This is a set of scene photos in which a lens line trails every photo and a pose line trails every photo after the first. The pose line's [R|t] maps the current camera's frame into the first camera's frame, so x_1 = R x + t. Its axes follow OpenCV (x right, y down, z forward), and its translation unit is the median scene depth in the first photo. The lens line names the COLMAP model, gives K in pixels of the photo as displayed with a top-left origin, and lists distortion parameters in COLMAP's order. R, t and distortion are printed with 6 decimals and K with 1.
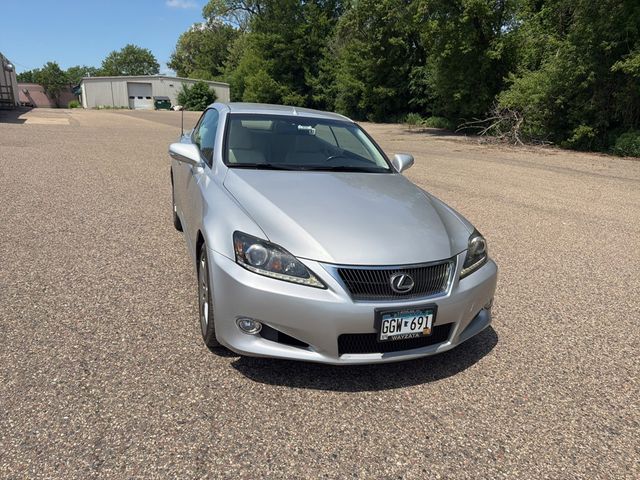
lens RADIAL K [[449.4, 0, 321.2], [0, 449.4, 243.2], [0, 0, 1]] dist [0.031301, -0.041722]
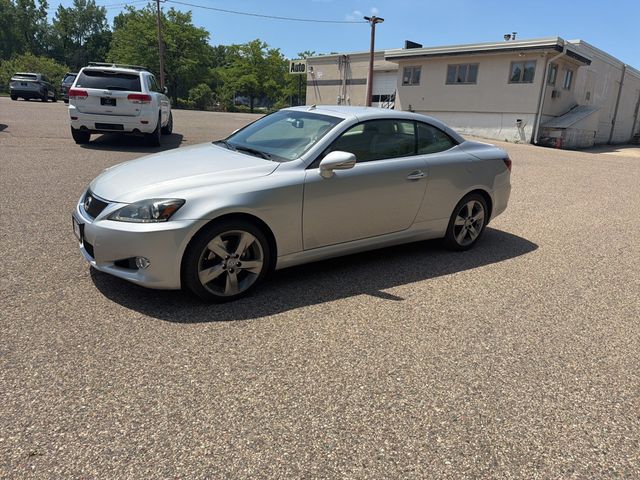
lens RADIAL K [[449.4, 0, 321.6], [0, 449.4, 234.3], [0, 0, 1]] dist [0.031301, -0.041722]
pose [[0.268975, 0.226028, -0.936250, 0.241208], [-0.318057, 0.938386, 0.135170, -0.035056], [0.909116, 0.261423, 0.324292, 0.165768]]
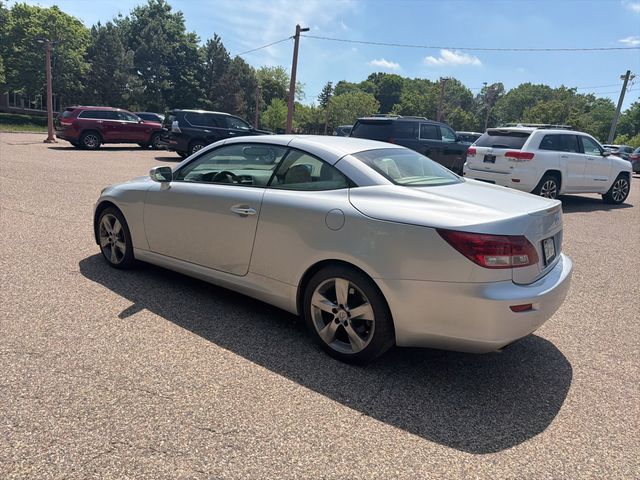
lens RADIAL K [[449.4, 0, 321.2], [0, 449.4, 243.2], [0, 0, 1]] dist [0.031301, -0.041722]
pose [[-0.838529, 0.009974, -0.544766, 0.096810], [-0.261732, 0.869547, 0.418790, -0.125377], [0.477876, 0.493750, -0.726530, 0.446231]]
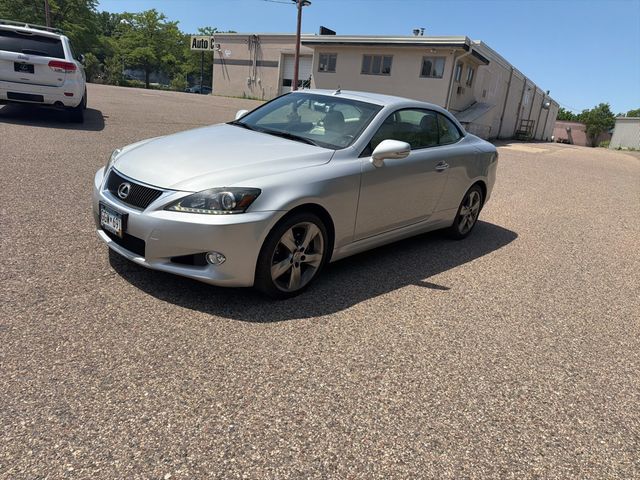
lens RADIAL K [[449.4, 0, 322.6], [0, 449.4, 241.2], [0, 0, 1]] dist [0.031301, -0.041722]
pose [[0.472562, 0.264480, -0.840676, 0.208331], [-0.338817, 0.935116, 0.103735, -0.013384], [0.813565, 0.235815, 0.531510, 0.107962]]
